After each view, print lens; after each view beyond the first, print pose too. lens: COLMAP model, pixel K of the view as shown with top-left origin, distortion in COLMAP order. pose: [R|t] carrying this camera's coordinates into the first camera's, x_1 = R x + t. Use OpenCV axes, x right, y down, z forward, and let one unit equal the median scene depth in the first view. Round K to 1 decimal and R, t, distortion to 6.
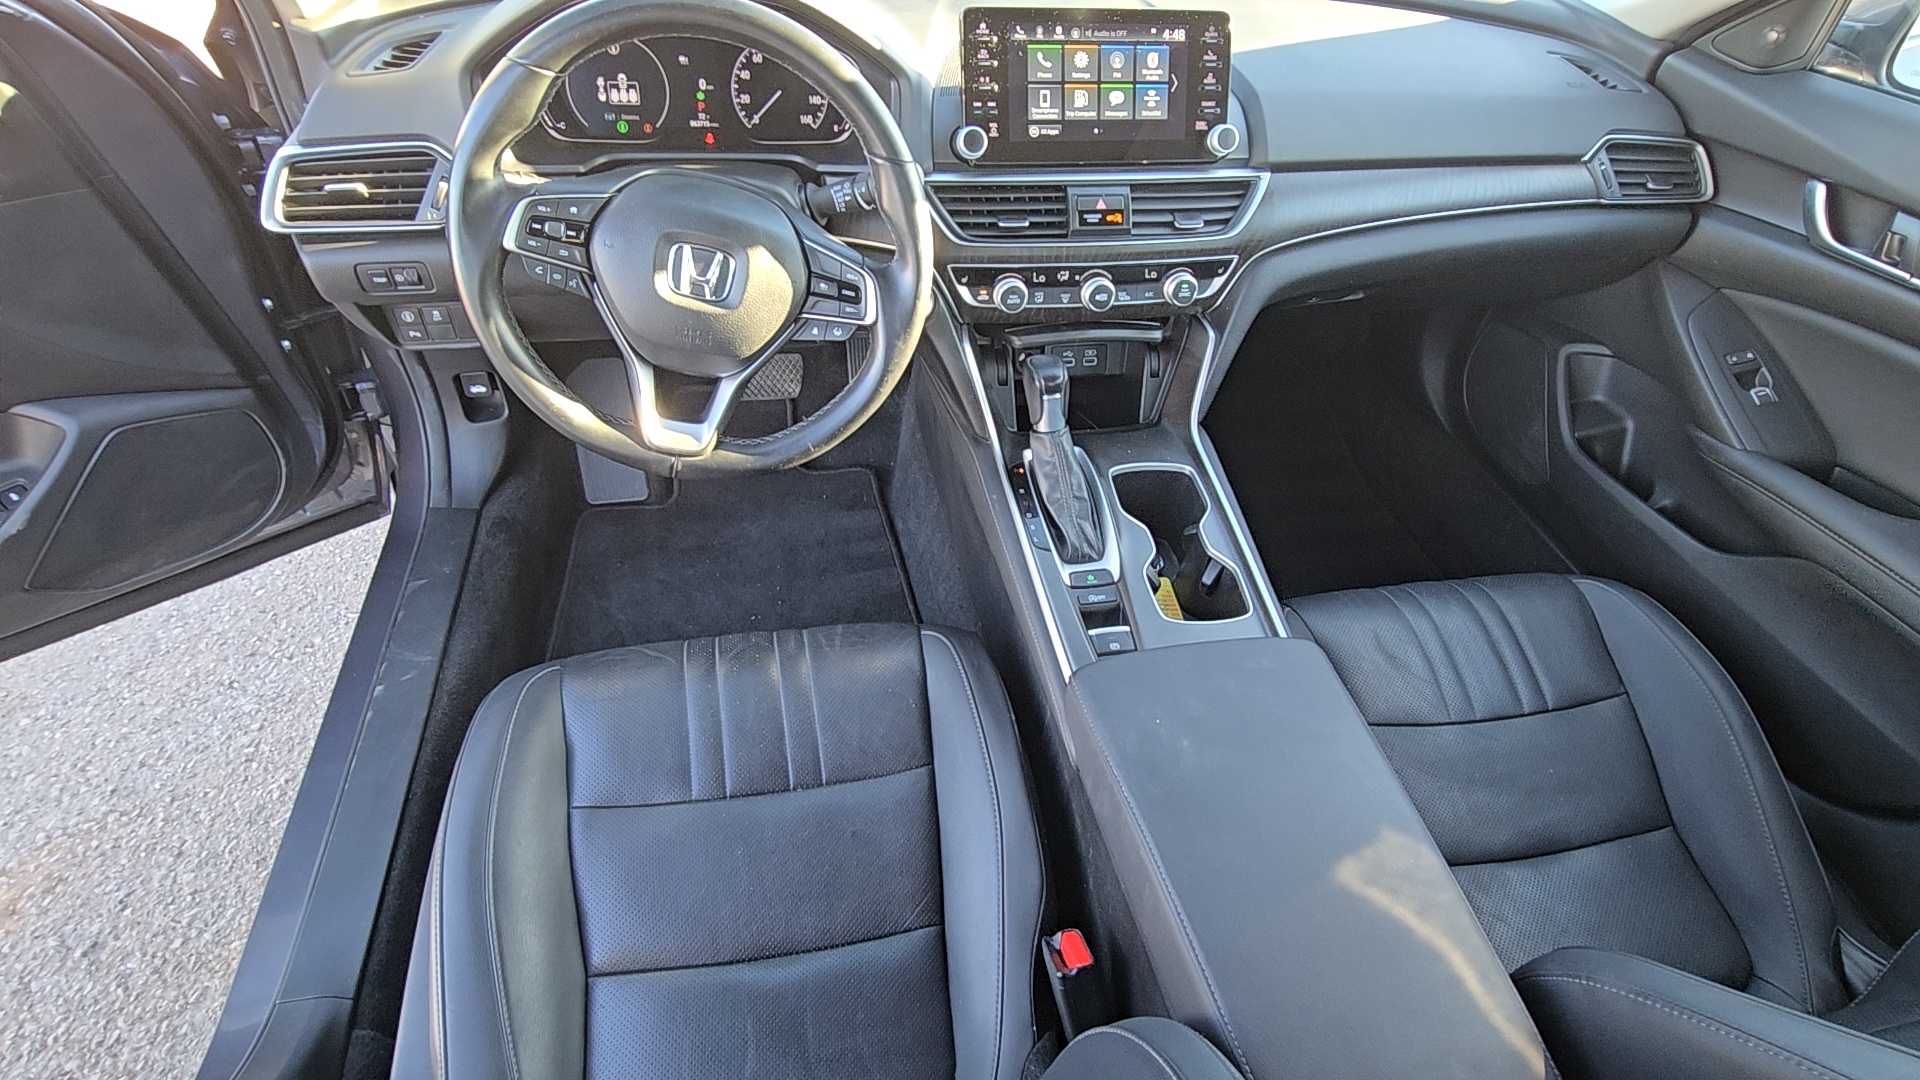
lens RADIAL K [[978.0, 0, 983.2], [0, 978.0, 548.8], [0, 0, 1]] dist [-0.000044, 0.004576]
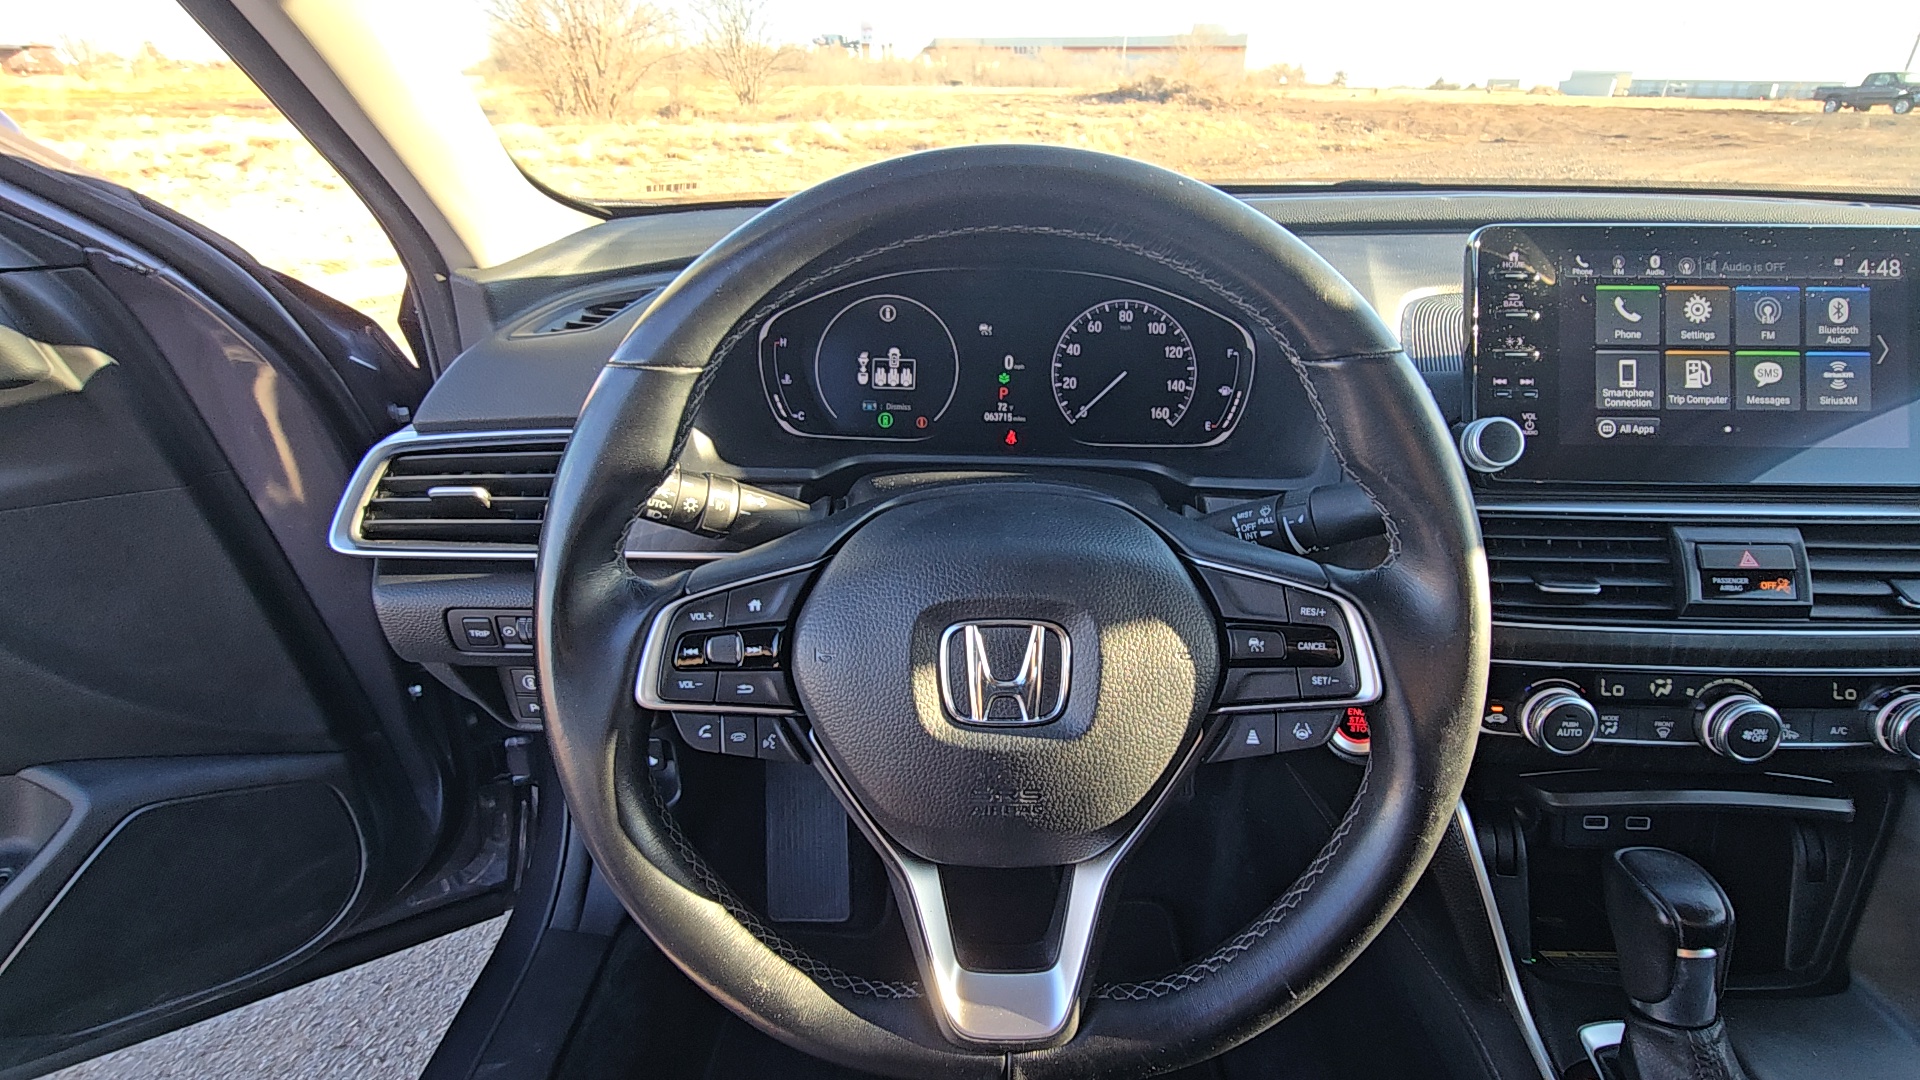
lens RADIAL K [[978.0, 0, 984.9], [0, 978.0, 546.8], [0, 0, 1]] dist [-0.000044, 0.004576]
pose [[0.976554, 0.036125, -0.212218, -0.159936], [-0.101208, 0.947120, -0.304502, -0.155154], [0.189996, 0.318841, 0.928570, 0.427153]]
